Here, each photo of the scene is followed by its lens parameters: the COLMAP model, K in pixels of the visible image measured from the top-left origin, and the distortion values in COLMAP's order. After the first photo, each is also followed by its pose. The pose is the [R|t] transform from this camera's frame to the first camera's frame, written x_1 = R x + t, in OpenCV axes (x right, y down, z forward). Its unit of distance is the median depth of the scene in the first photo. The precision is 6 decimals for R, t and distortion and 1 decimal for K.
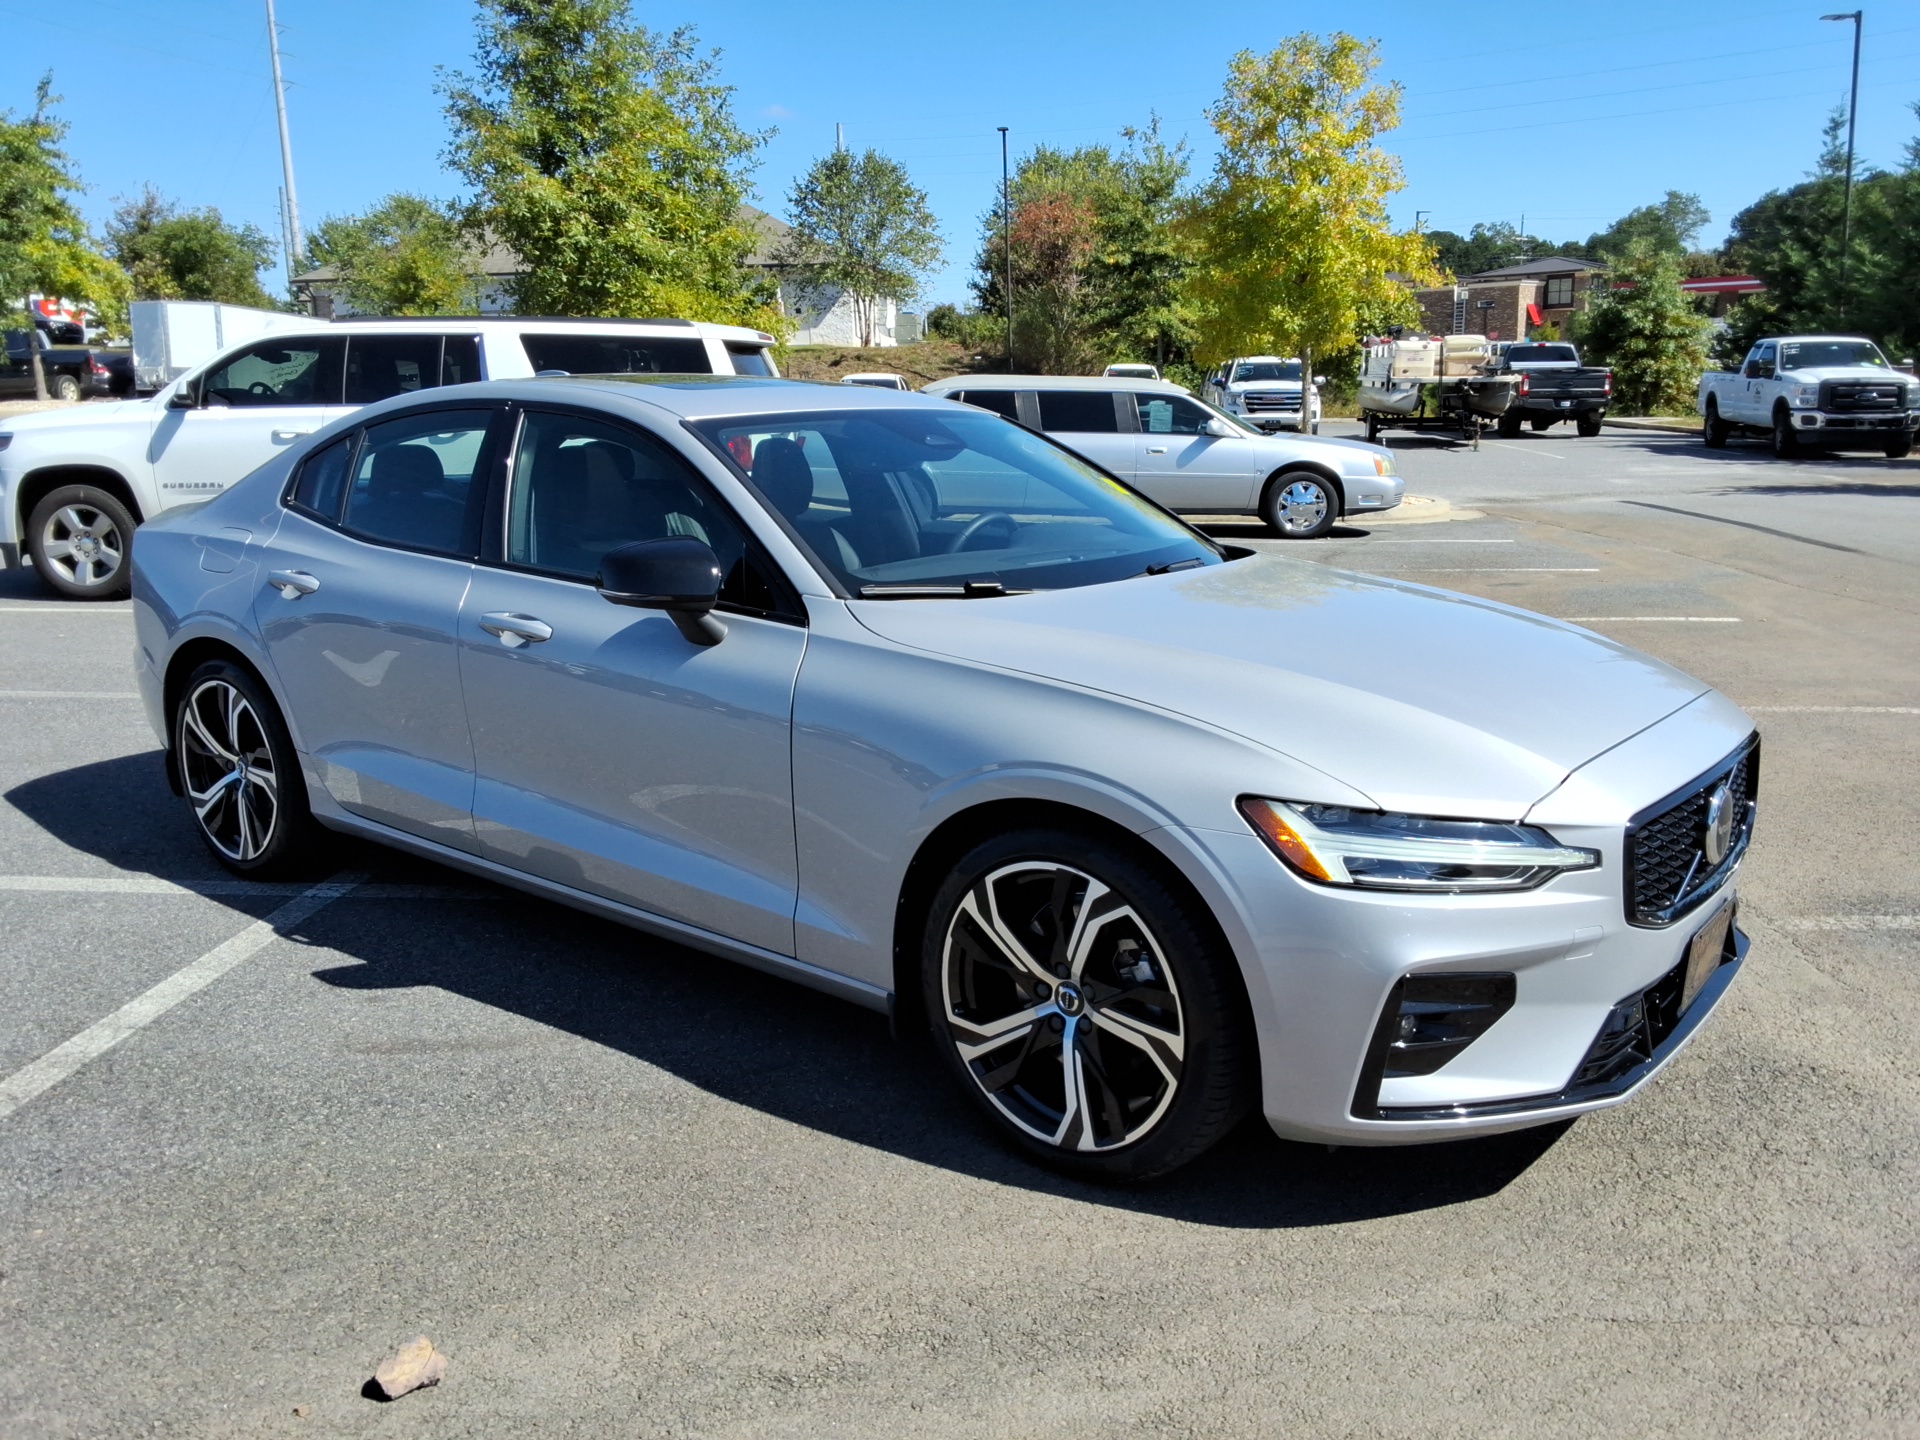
lens RADIAL K [[1558.2, 0, 964.3], [0, 1558.2, 706.2], [0, 0, 1]] dist [0.110995, -0.174786]
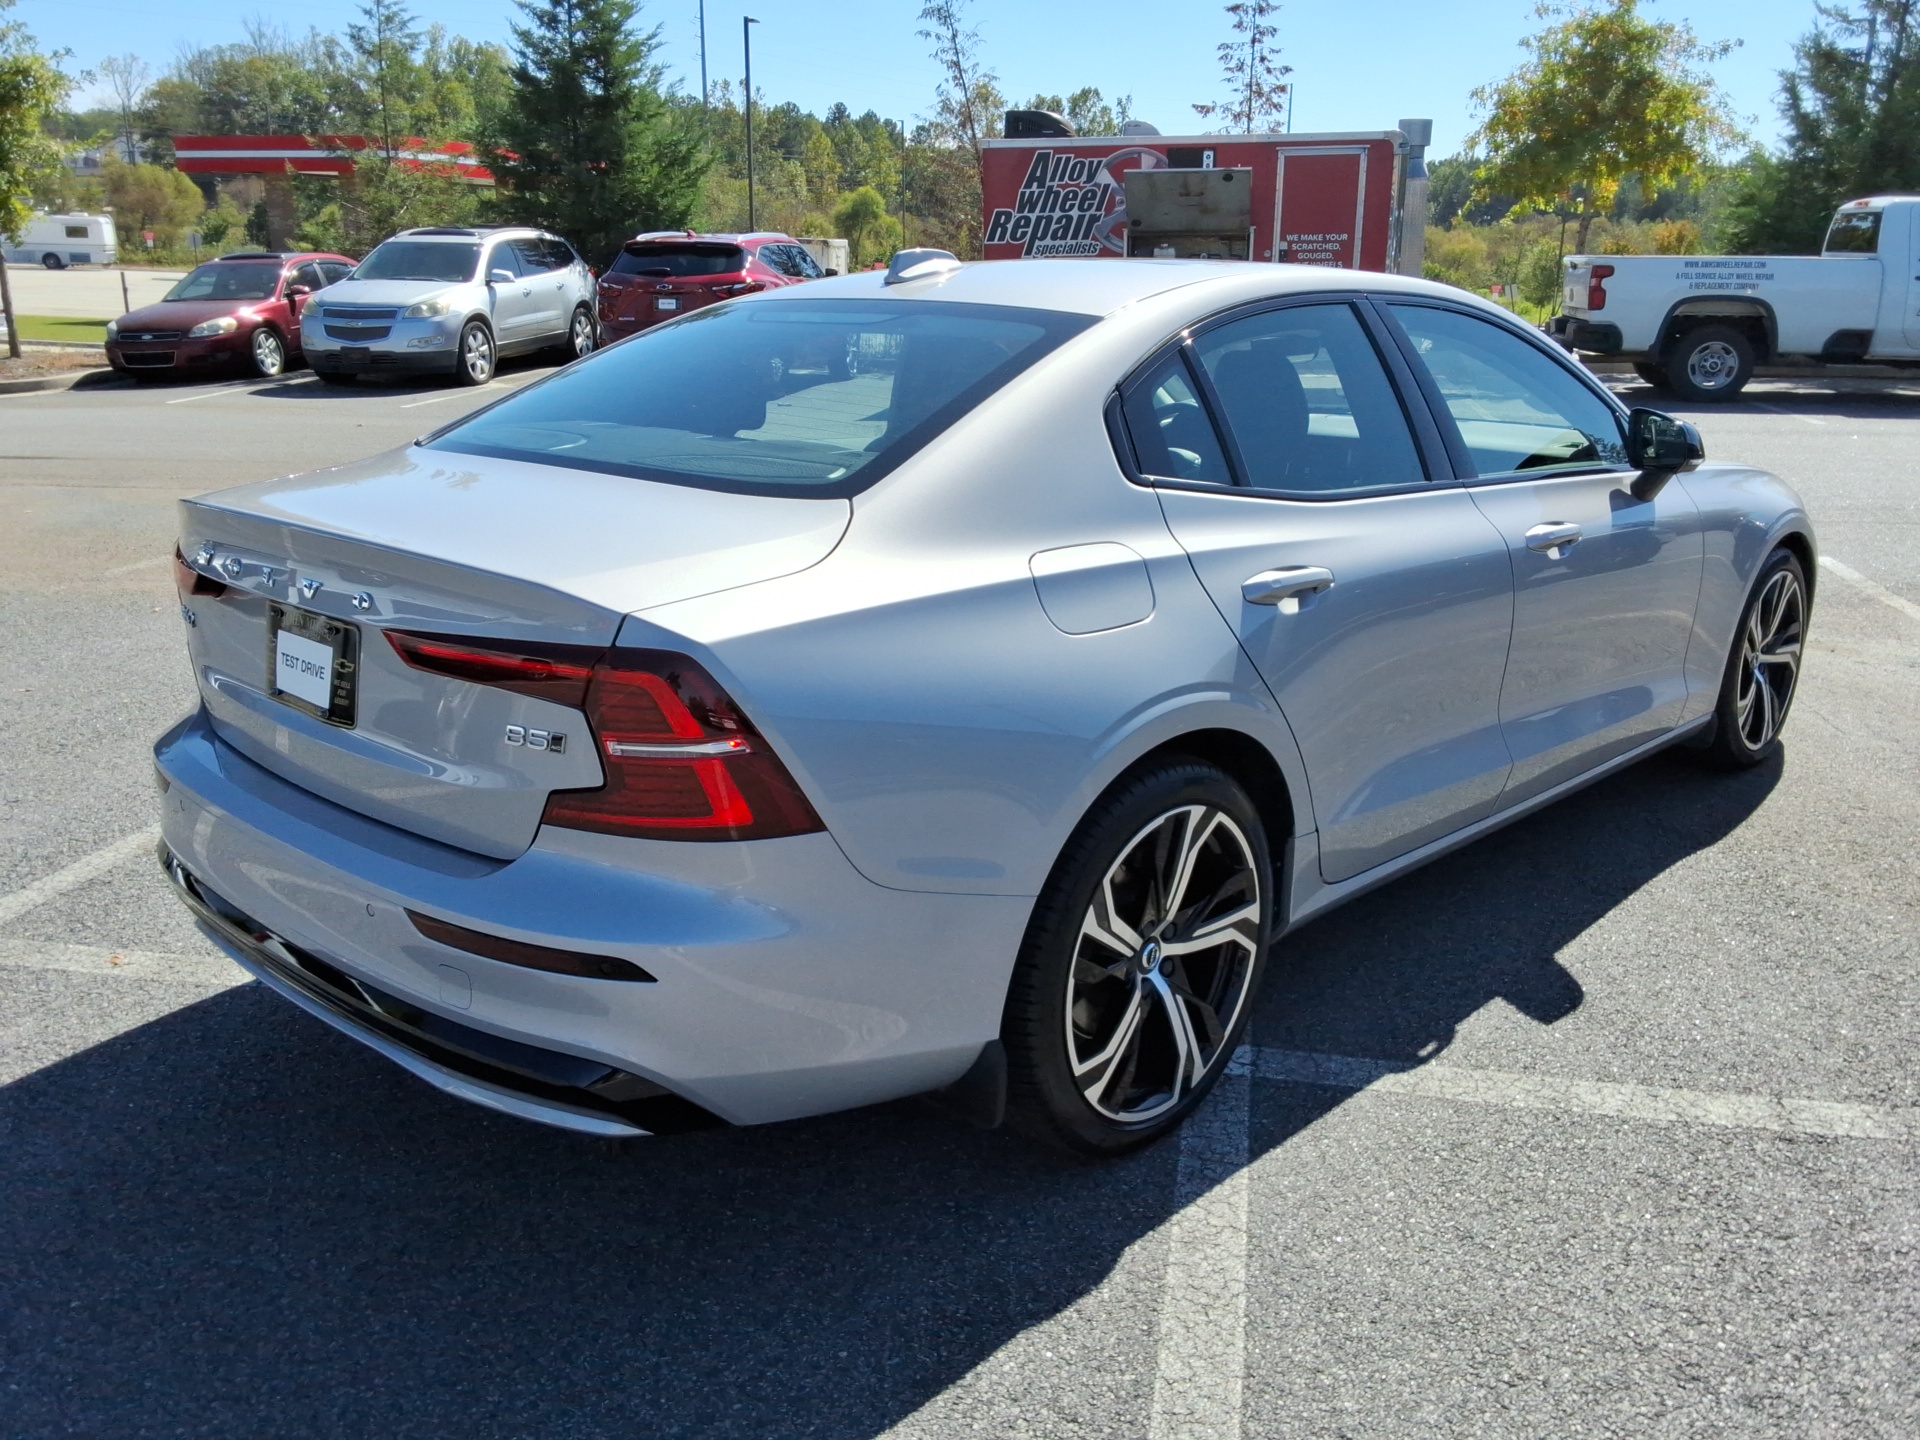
lens RADIAL K [[1553.1, 0, 968.4], [0, 1553.1, 712.5], [0, 0, 1]] dist [0.081055, -0.144226]
pose [[0.065310, -0.257991, 0.963937, -0.261975], [0.193145, 0.951000, 0.241442, -0.051330], [-0.978994, 0.170411, 0.111940, 0.264332]]
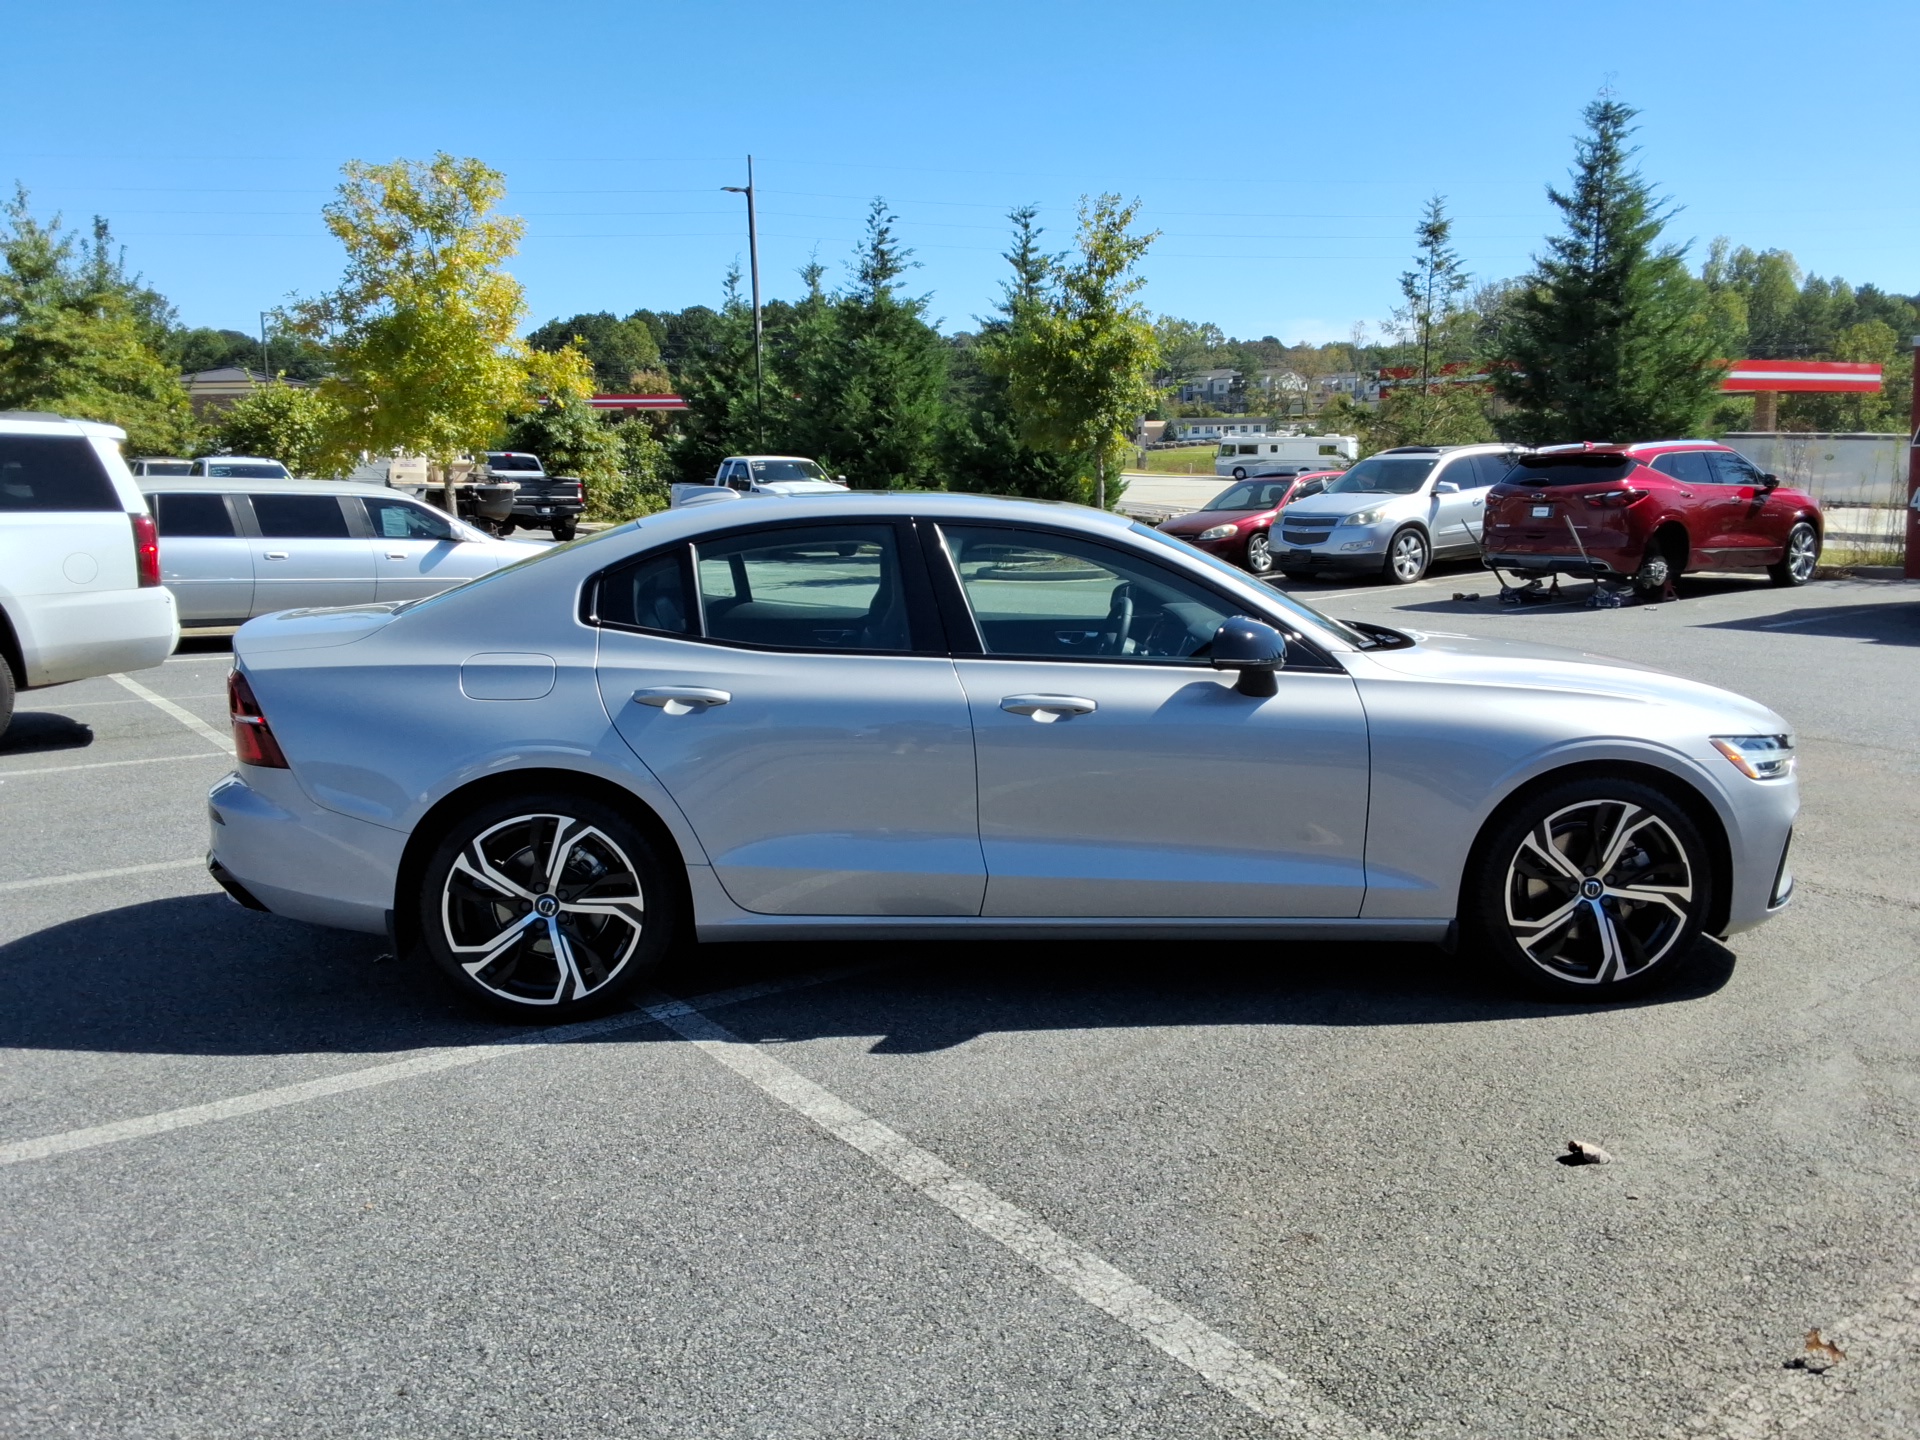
lens RADIAL K [[1551.5, 0, 984.4], [0, 1551.5, 719.2], [0, 0, 1]] dist [0.133146, -0.217347]
pose [[0.736586, -0.093928, 0.669790, -0.234966], [0.131368, 0.991319, -0.005451, -0.008535], [-0.663463, 0.092004, 0.742531, 0.036291]]
